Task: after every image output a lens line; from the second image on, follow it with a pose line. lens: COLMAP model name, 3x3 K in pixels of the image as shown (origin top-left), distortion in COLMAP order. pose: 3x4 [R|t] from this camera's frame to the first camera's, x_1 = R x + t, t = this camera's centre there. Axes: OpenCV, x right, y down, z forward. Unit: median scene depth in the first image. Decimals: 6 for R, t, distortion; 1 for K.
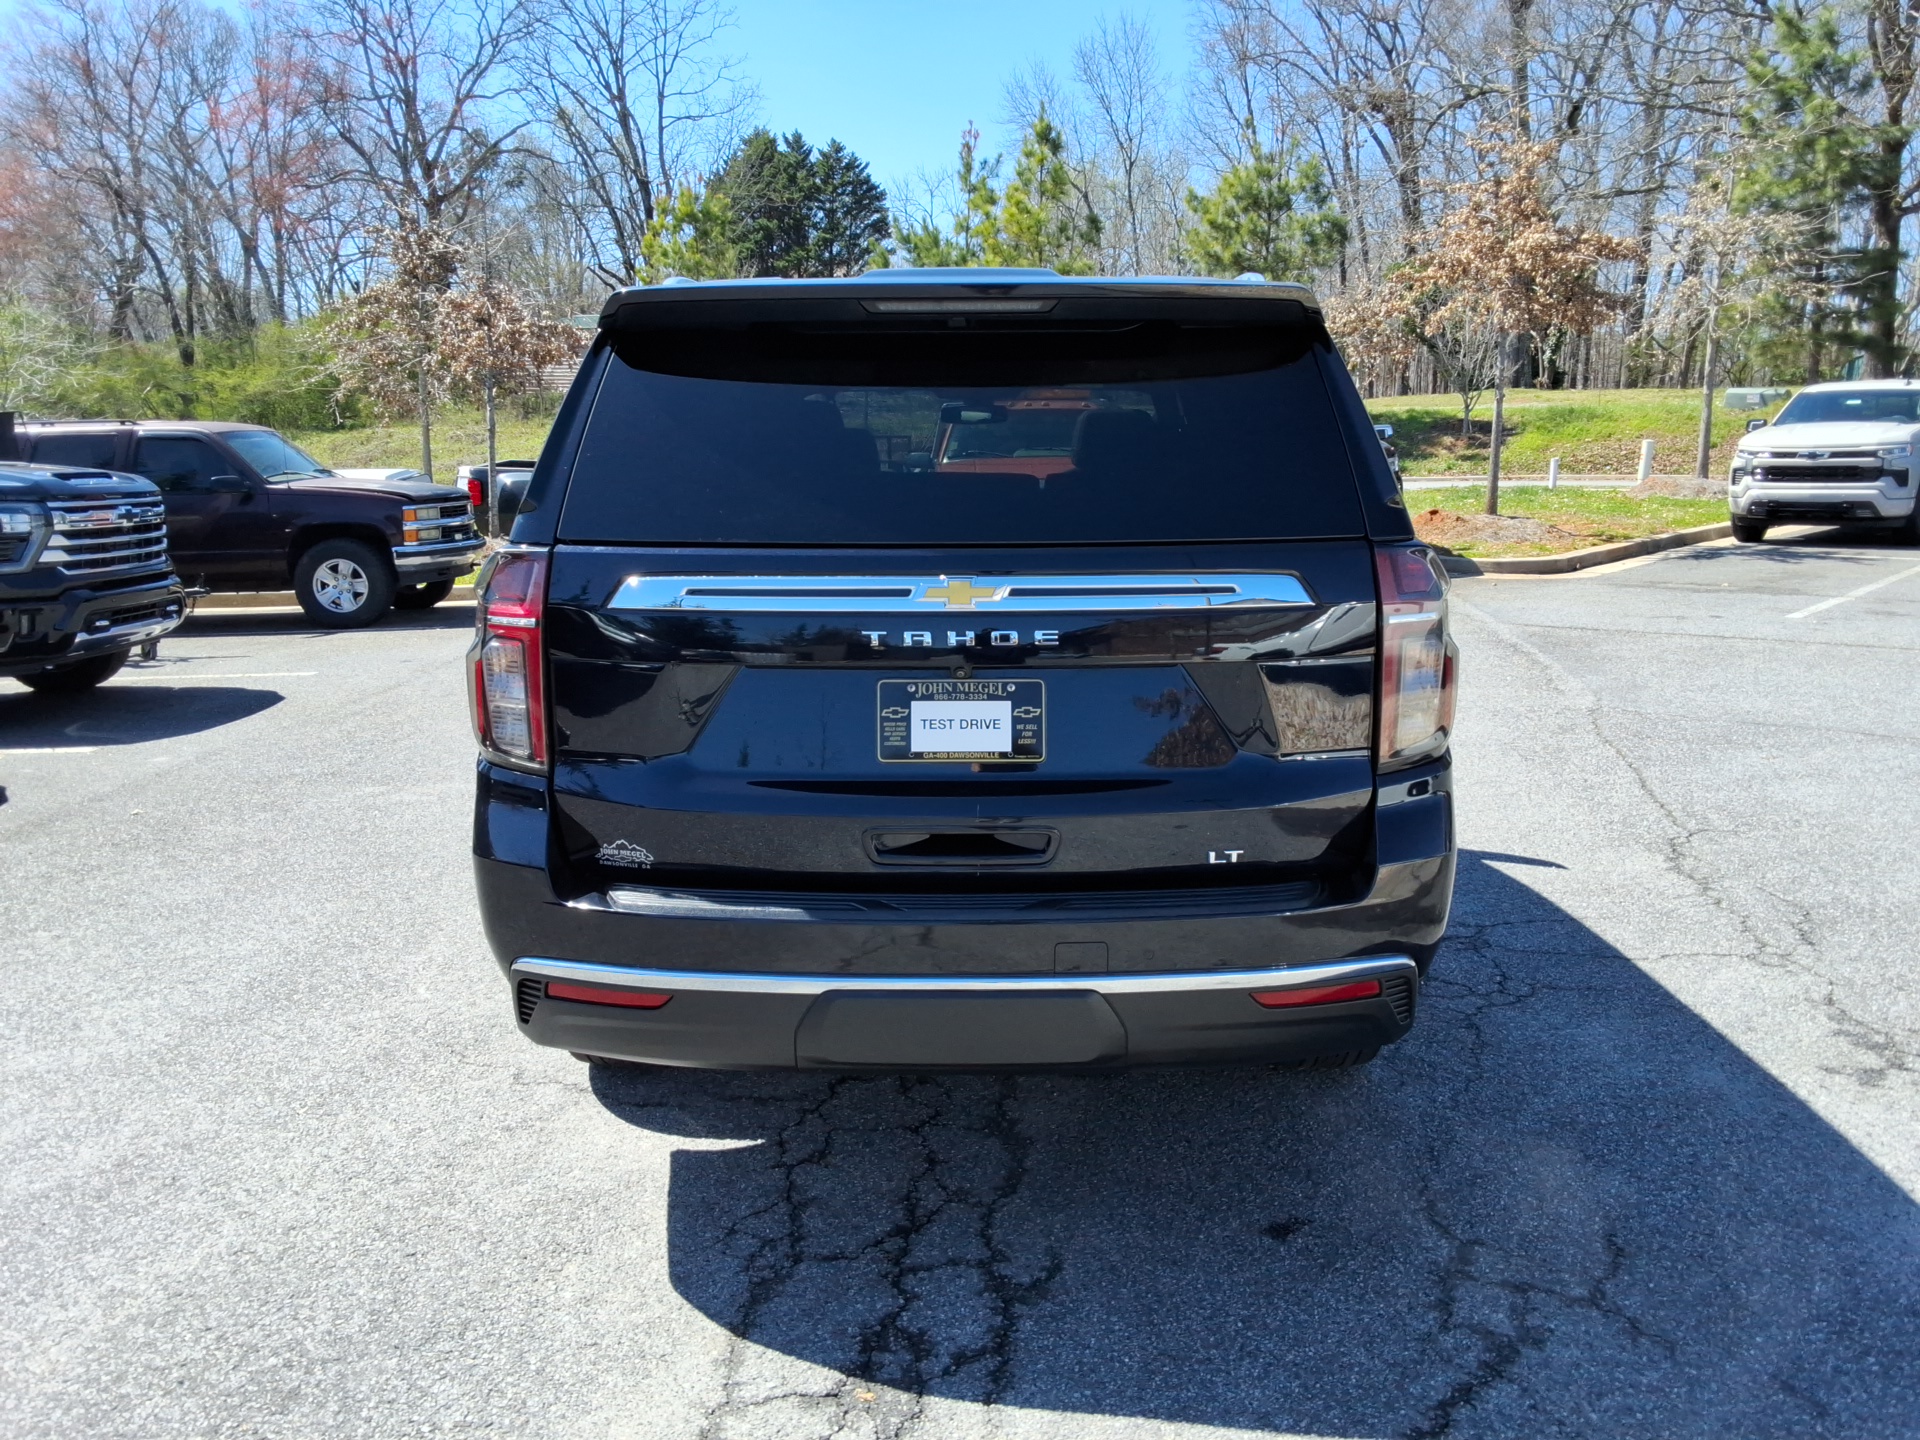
lens RADIAL K [[1538.8, 0, 955.7], [0, 1538.8, 714.8], [0, 0, 1]] dist [0.107434, -0.151765]
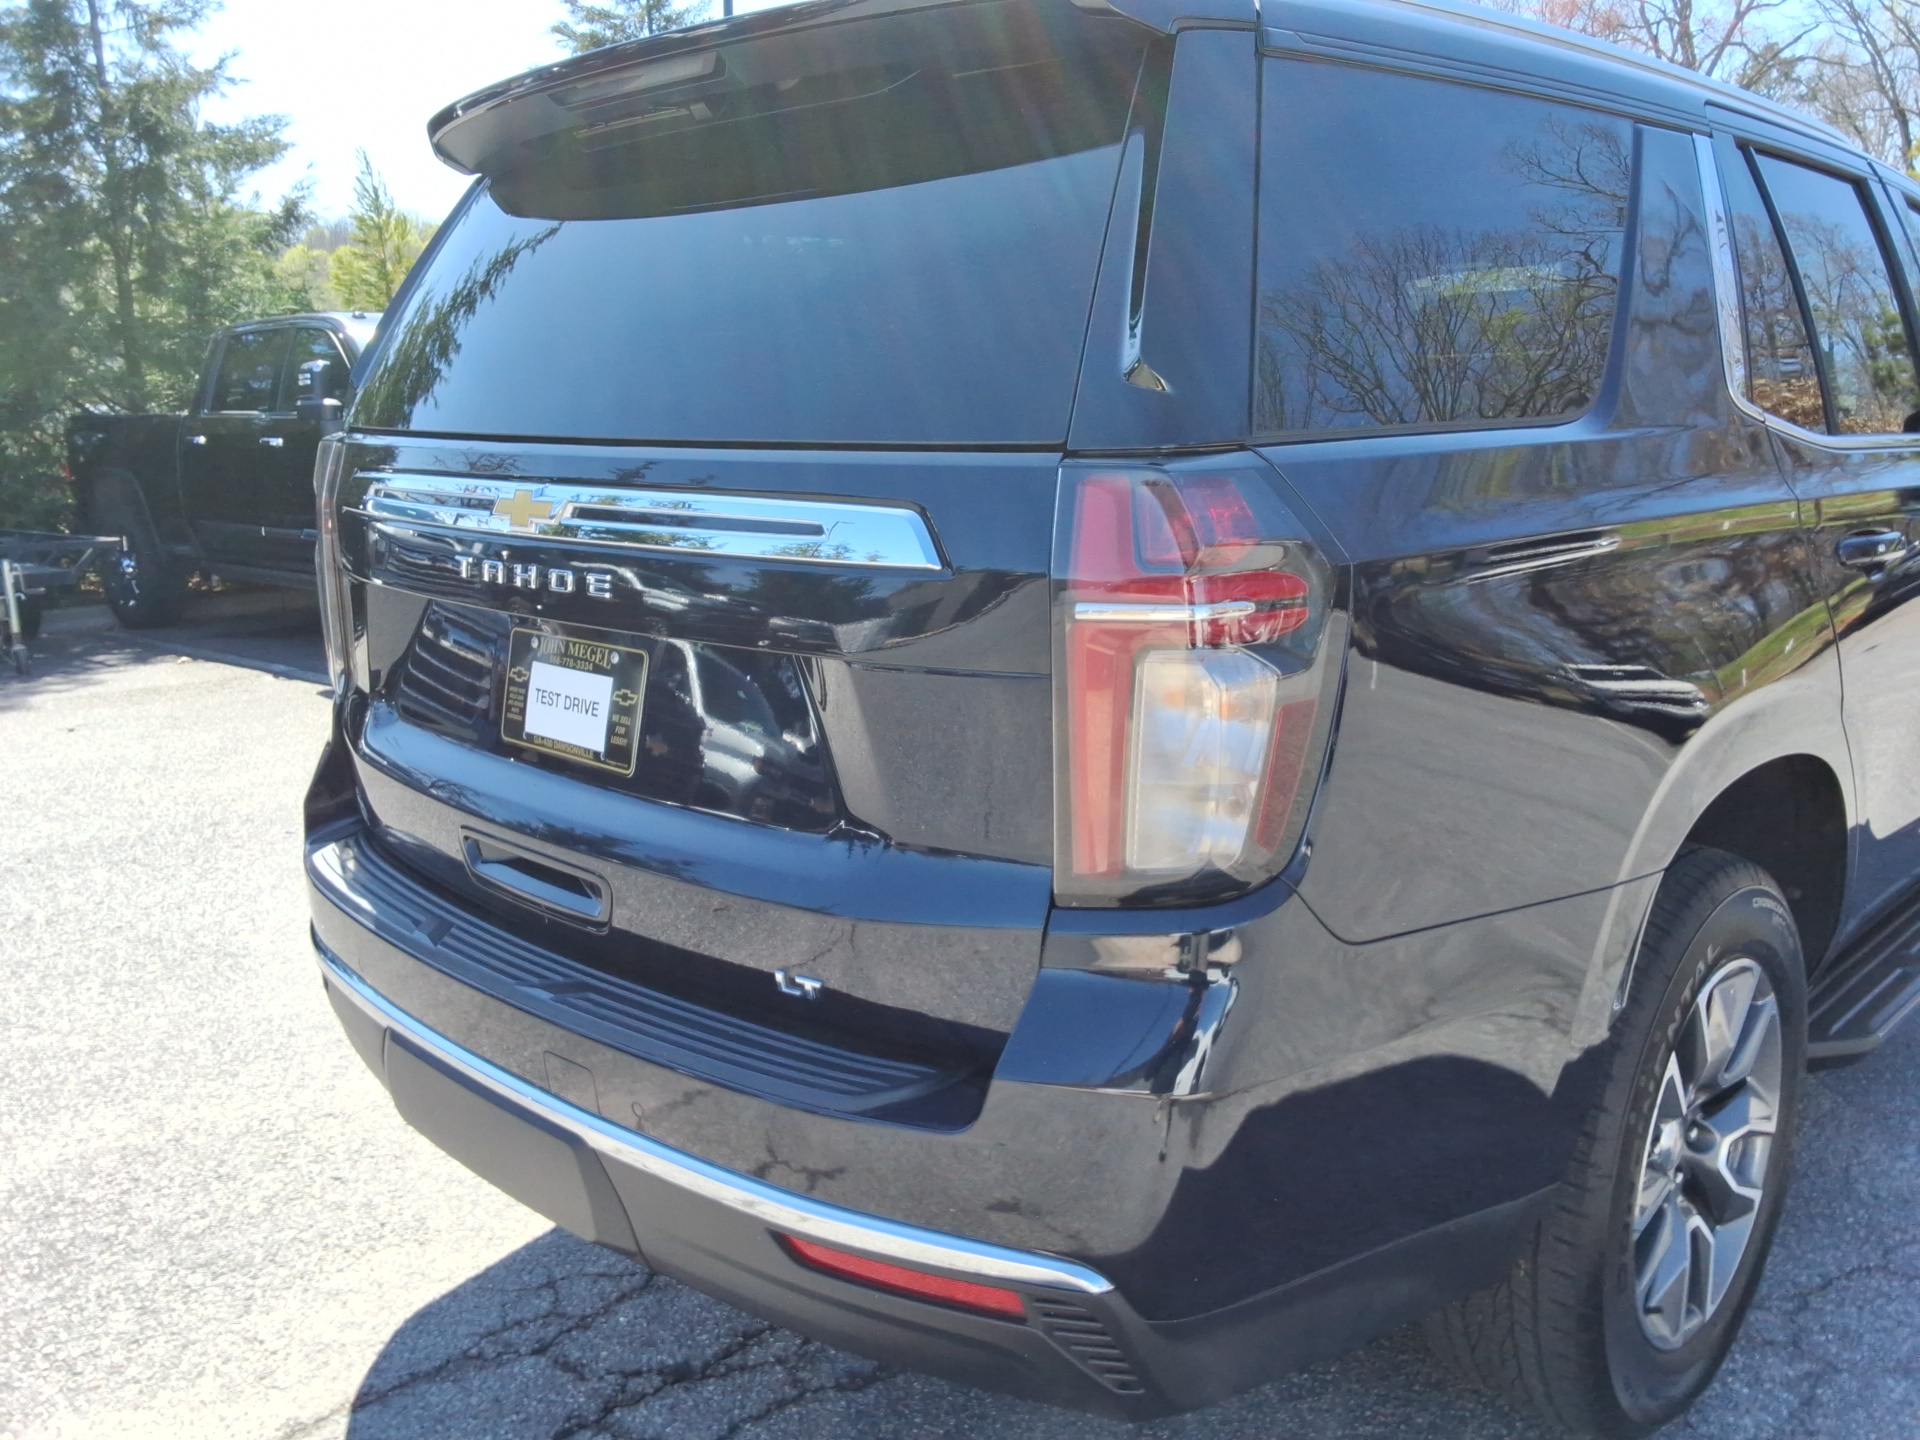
lens RADIAL K [[1550.7, 0, 978.0], [0, 1550.7, 710.1], [0, 0, 1]] dist [0.092880, -0.151182]
pose [[0.724567, 0.131783, -0.676488, 0.096451], [-0.113573, 0.990961, 0.071399, -0.009696], [0.679783, 0.025097, 0.732984, 0.095976]]
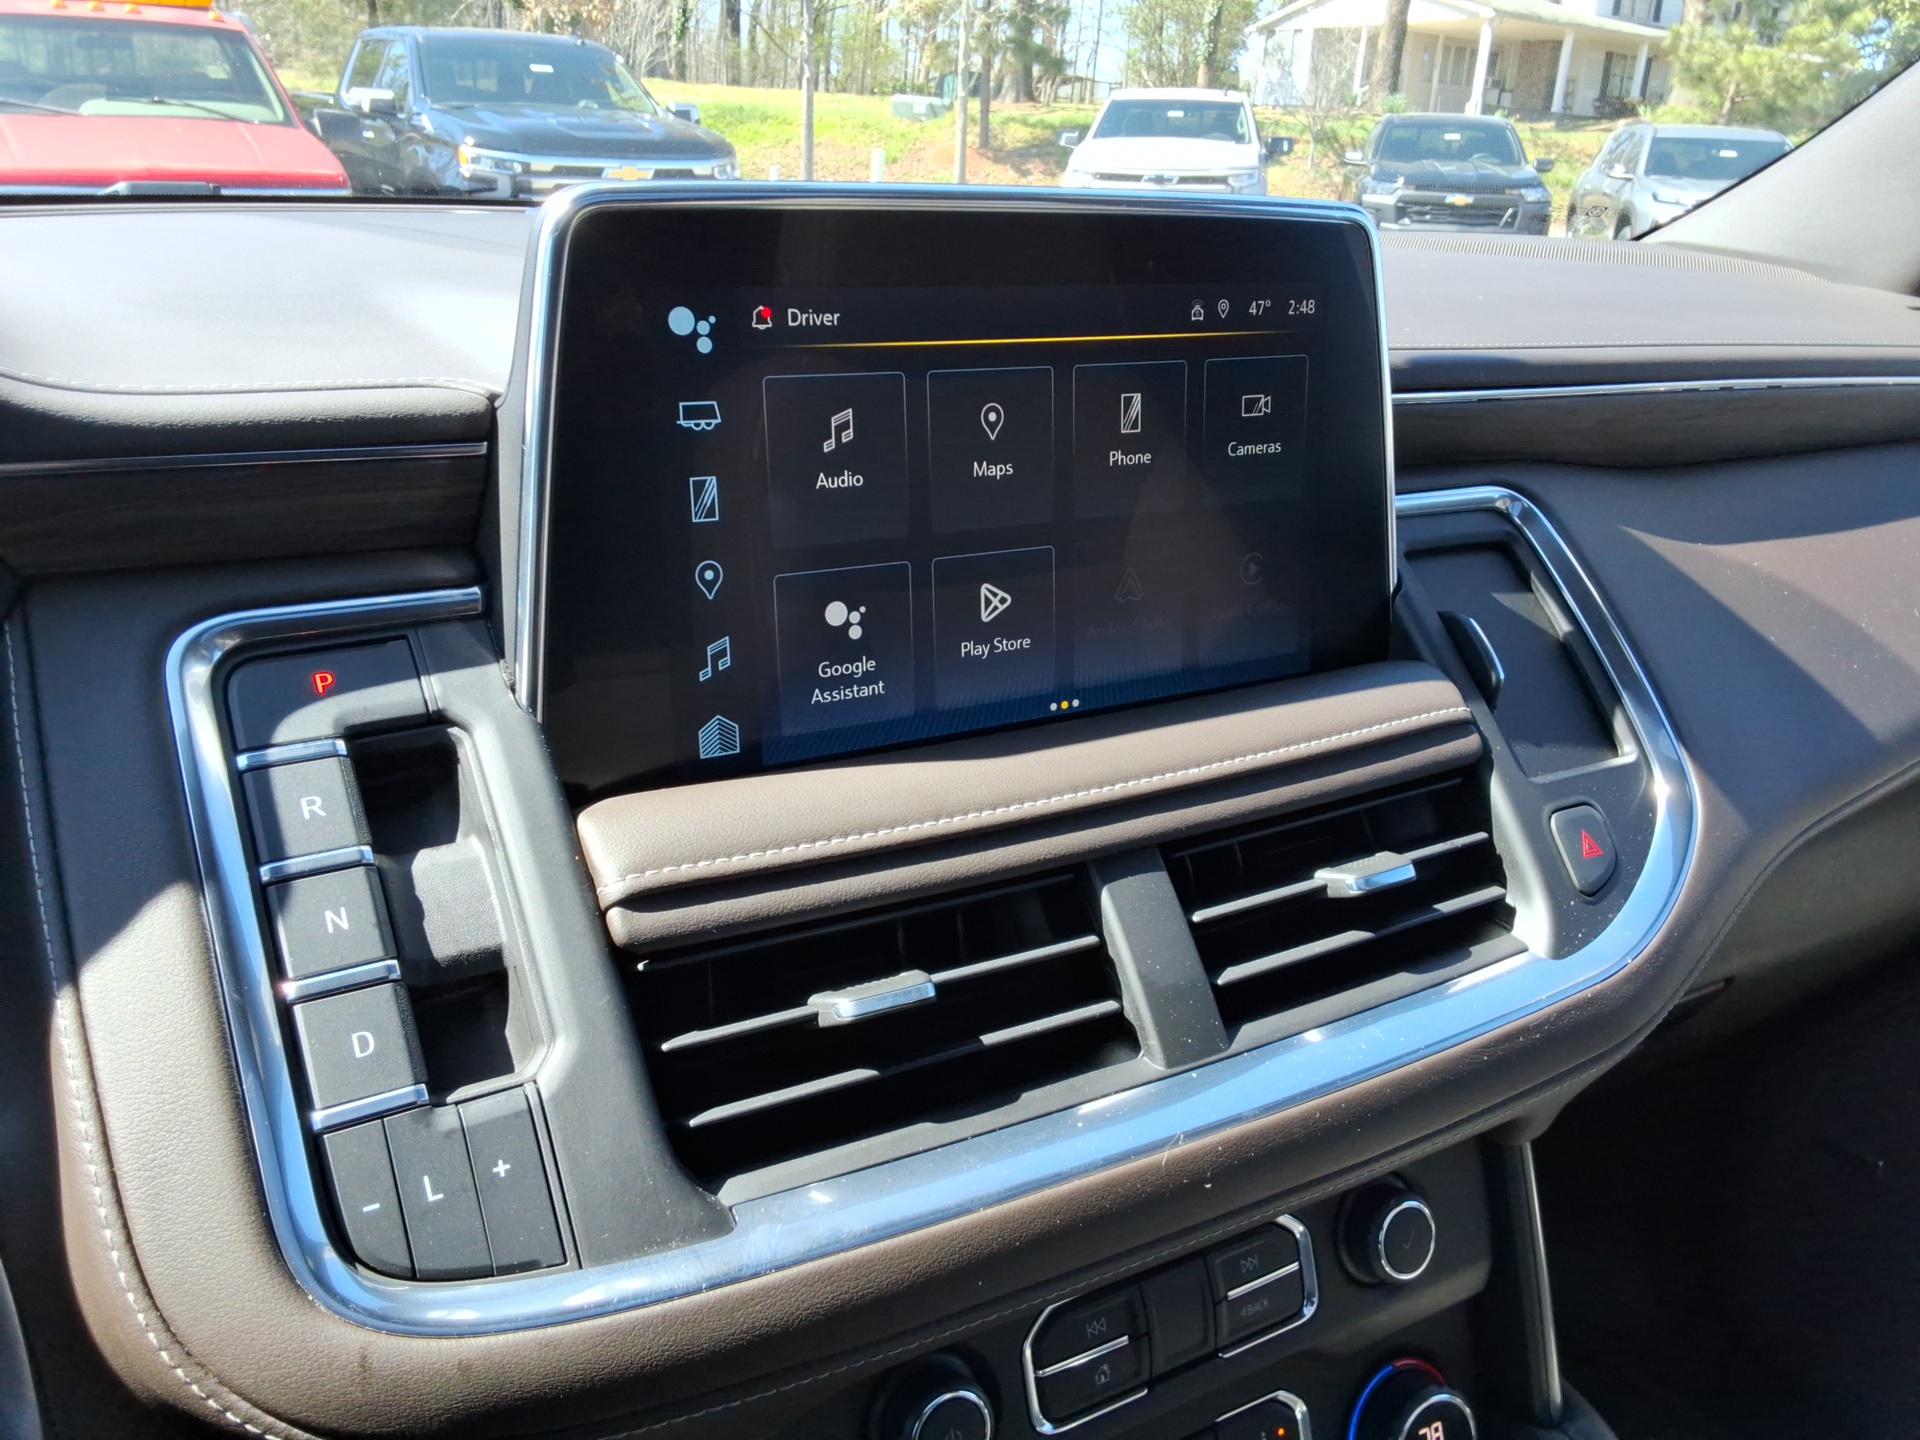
lens RADIAL K [[1538.4, 0, 977.9], [0, 1538.4, 706.8], [0, 0, 1]] dist [0.129679, -0.213231]
pose [[0.840324, -0.137919, 0.524247, -0.009771], [0.043730, 0.981188, 0.188035, -0.049761], [-0.540318, -0.135085, 0.830547, 0.320253]]
